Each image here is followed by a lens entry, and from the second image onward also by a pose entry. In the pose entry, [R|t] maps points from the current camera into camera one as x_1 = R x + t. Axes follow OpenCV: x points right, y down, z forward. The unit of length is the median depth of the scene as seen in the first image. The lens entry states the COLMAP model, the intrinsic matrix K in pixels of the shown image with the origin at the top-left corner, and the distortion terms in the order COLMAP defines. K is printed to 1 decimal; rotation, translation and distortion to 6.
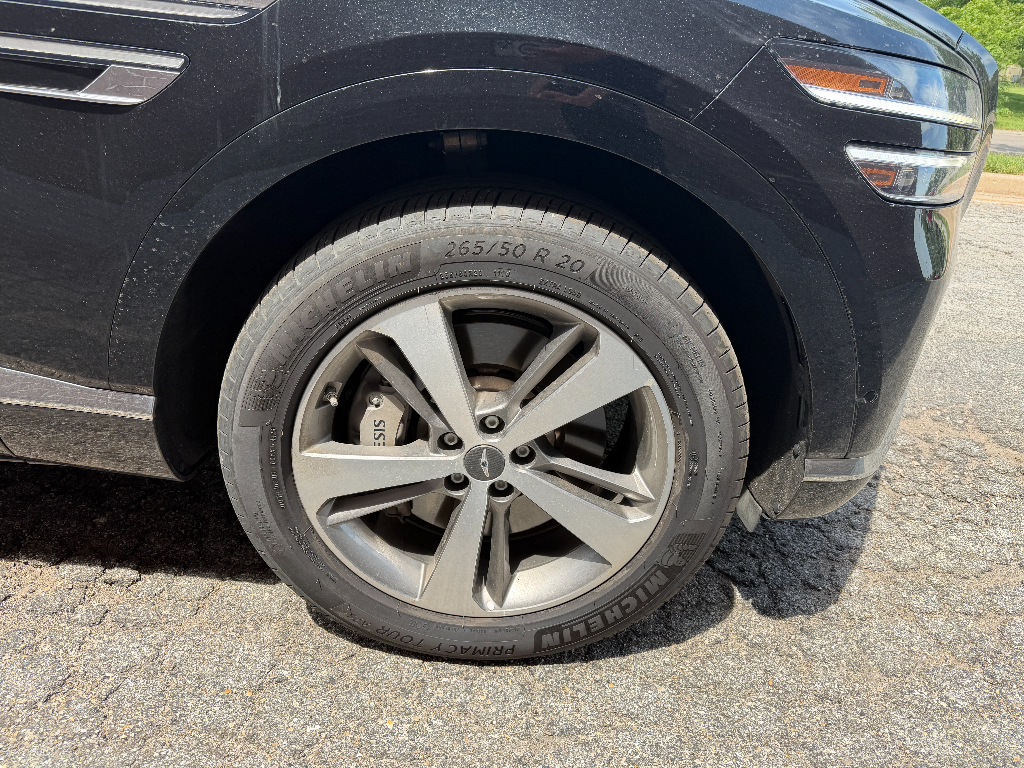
lens RADIAL K [[727.8, 0, 512.0], [0, 727.8, 384.0], [0, 0, 1]] dist [0.006455, 0.000060]
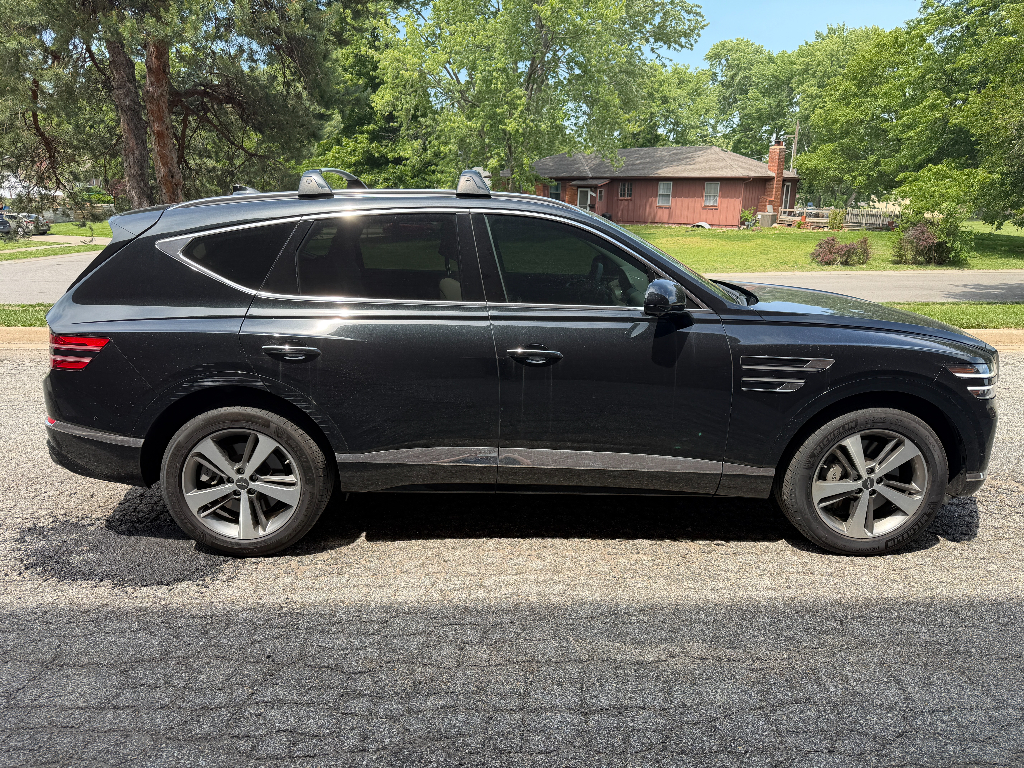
lens RADIAL K [[727.8, 0, 528.6], [0, 727.8, 386.5], [0, 0, 1]] dist [-0.000953, -0.000570]
pose [[0.997140, -0.074952, 0.009717, -1.544456], [0.075371, 0.976576, -0.201540, 0.224354], [0.005616, 0.201696, 0.979432, -2.277014]]
